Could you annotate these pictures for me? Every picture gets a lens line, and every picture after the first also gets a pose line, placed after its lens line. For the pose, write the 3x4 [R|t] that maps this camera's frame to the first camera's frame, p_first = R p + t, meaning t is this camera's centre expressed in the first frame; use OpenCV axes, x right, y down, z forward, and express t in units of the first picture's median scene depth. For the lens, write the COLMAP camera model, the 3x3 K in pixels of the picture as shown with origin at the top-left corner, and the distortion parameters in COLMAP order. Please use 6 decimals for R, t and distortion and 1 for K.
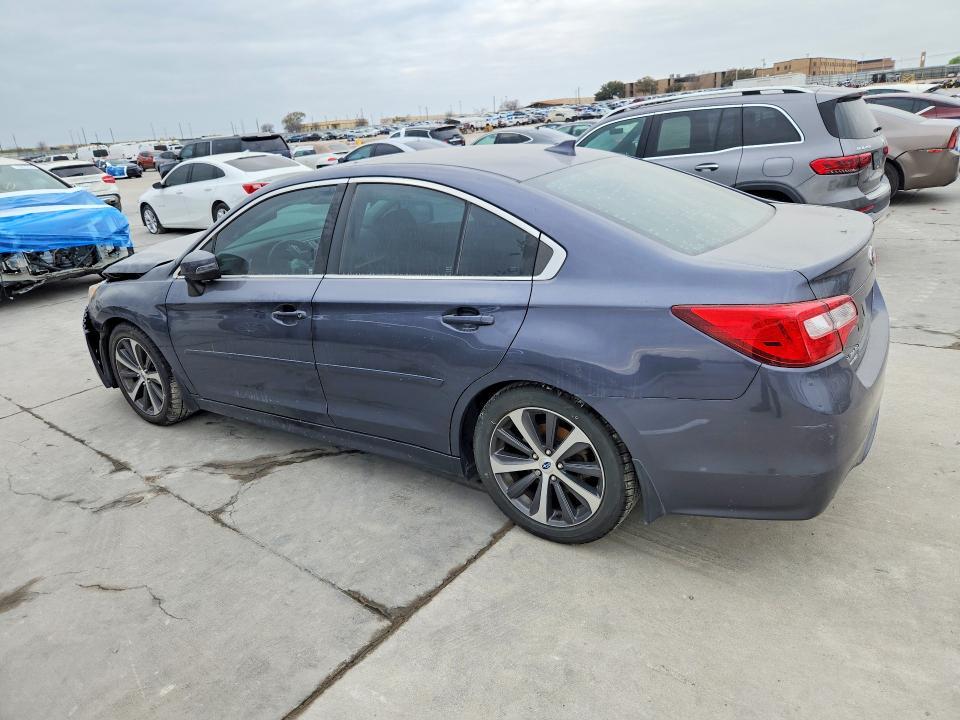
lens RADIAL K [[648.0, 0, 487.6], [0, 648.0, 359.6], [0, 0, 1]] dist [0.061851, -0.048785]
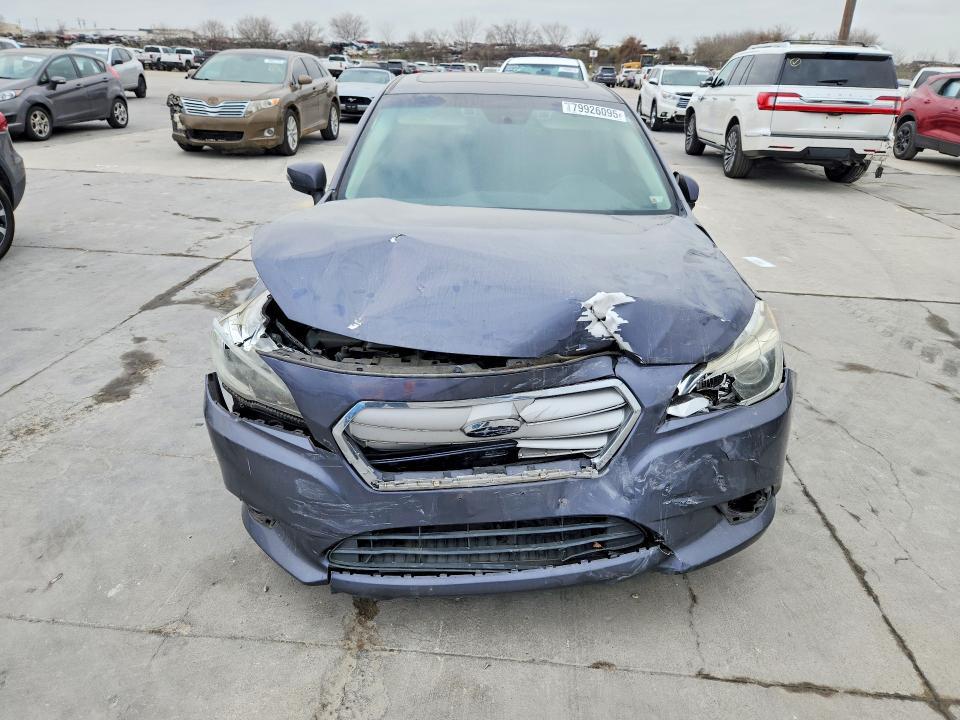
lens RADIAL K [[648.0, 0, 487.6], [0, 648.0, 359.6], [0, 0, 1]] dist [0.061851, -0.048785]
pose [[-0.569537, -0.280611, 0.772583, -1.200149], [0.290505, 0.810542, 0.508555, -0.561157], [-0.768918, 0.514080, -0.380114, 1.892447]]
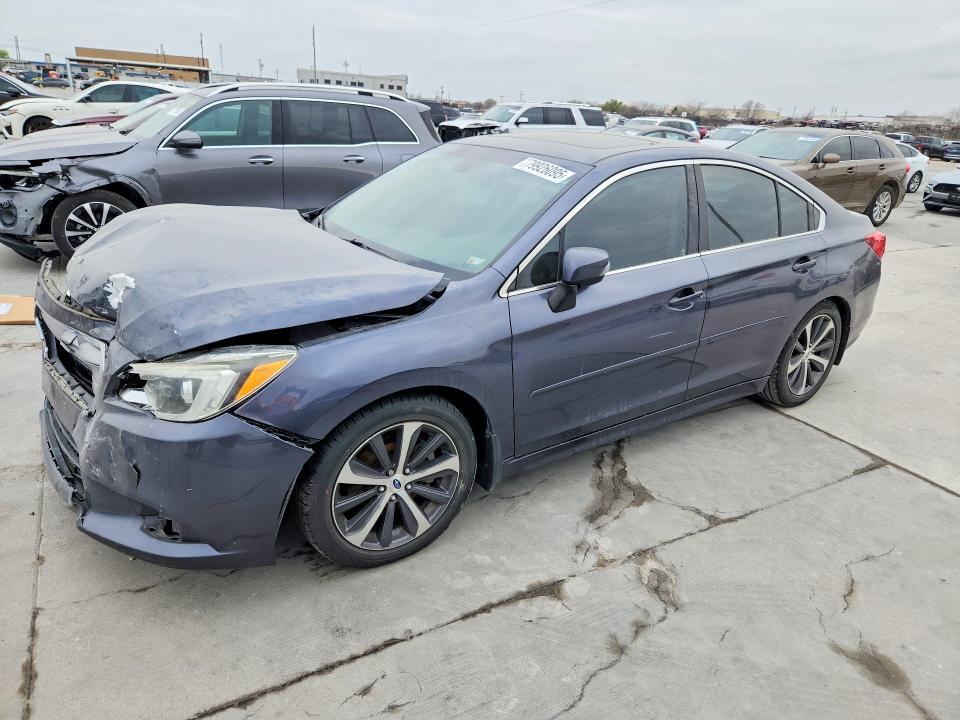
lens RADIAL K [[648.0, 0, 487.6], [0, 648.0, 359.6], [0, 0, 1]] dist [0.061851, -0.048785]
pose [[0.347152, -0.235422, 0.907779, -1.327419], [0.231210, 0.959584, 0.160438, -0.207680], [-0.908861, 0.154191, 0.387553, 0.912546]]
